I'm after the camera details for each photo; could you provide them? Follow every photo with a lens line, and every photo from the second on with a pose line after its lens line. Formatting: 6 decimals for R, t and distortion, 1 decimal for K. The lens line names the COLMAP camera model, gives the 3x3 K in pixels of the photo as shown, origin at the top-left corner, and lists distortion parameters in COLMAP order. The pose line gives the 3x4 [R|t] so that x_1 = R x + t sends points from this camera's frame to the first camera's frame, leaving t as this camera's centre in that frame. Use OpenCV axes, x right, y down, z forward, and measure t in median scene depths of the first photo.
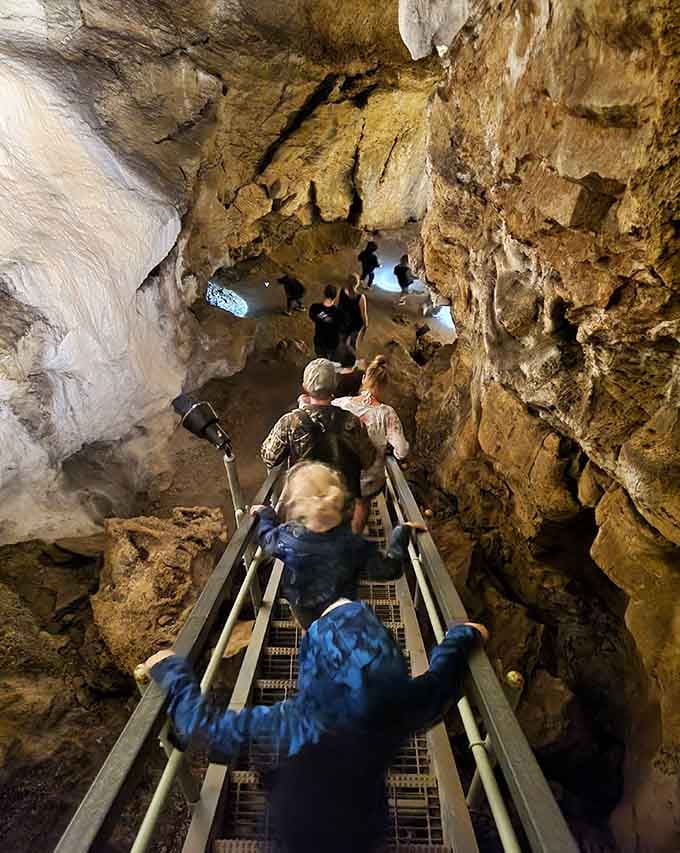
lens RADIAL K [[721.8, 0, 305.8], [0, 721.8, 418.6], [0, 0, 1]] dist [0.069670, -0.036276]
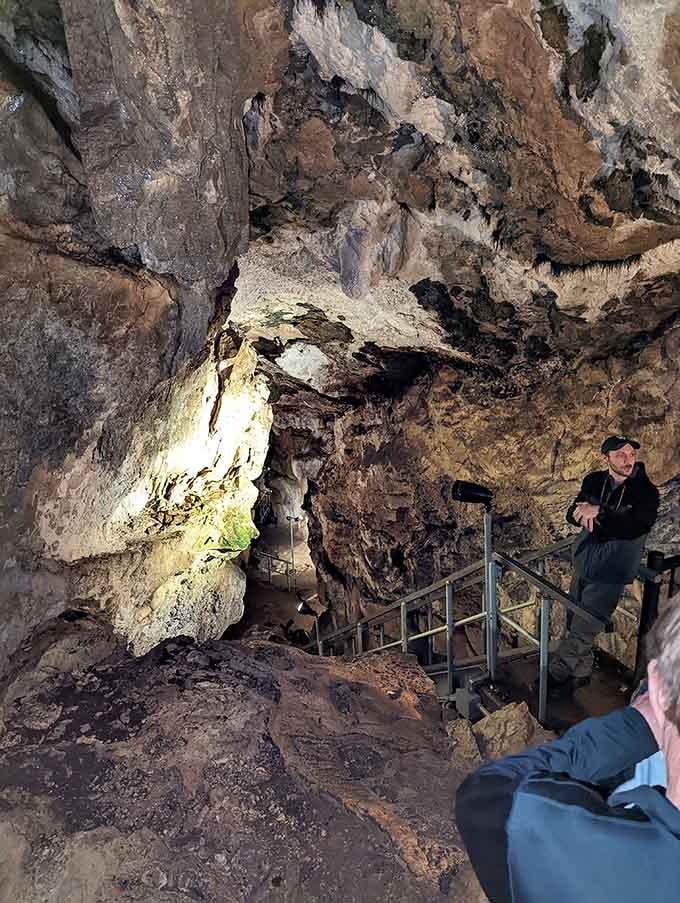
lens RADIAL K [[602.2, 0, 345.3], [0, 602.2, 450.0], [0, 0, 1]] dist [0.005481, -0.000349]
pose [[0.910022, -0.149278, 0.386750, -0.548269], [0.307076, 0.869466, -0.386954, 0.287374], [-0.278503, 0.470898, 0.837073, -0.905366]]
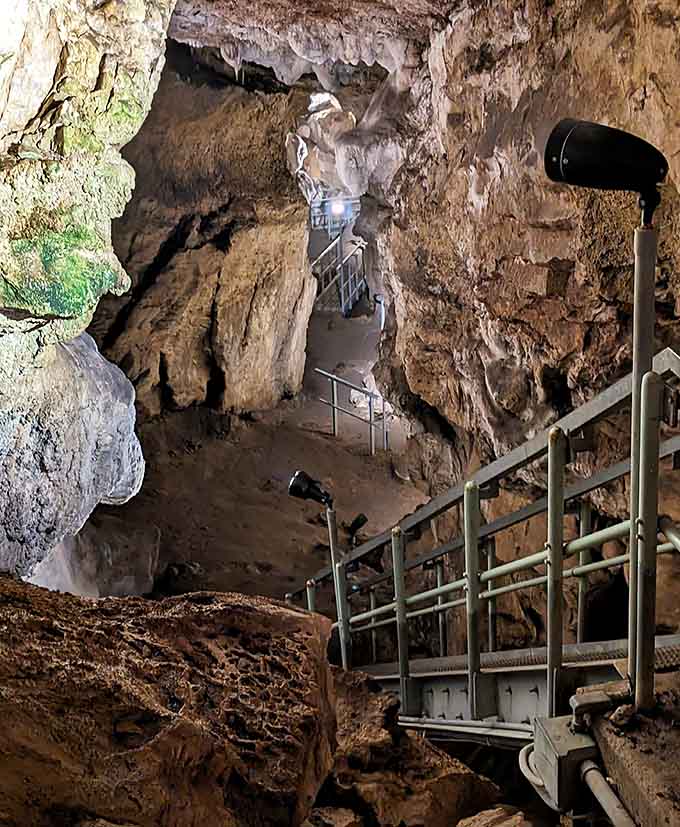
lens RADIAL K [[1301.0, 0, 339.1], [0, 1301.0, 412.7], [0, 0, 1]] dist [0.113299, 0.000000]
pose [[0.966024, -0.147555, 0.212192, -0.353997], [0.200205, 0.946442, -0.253310, 0.303015], [-0.163450, 0.287186, 0.943827, -0.751564]]
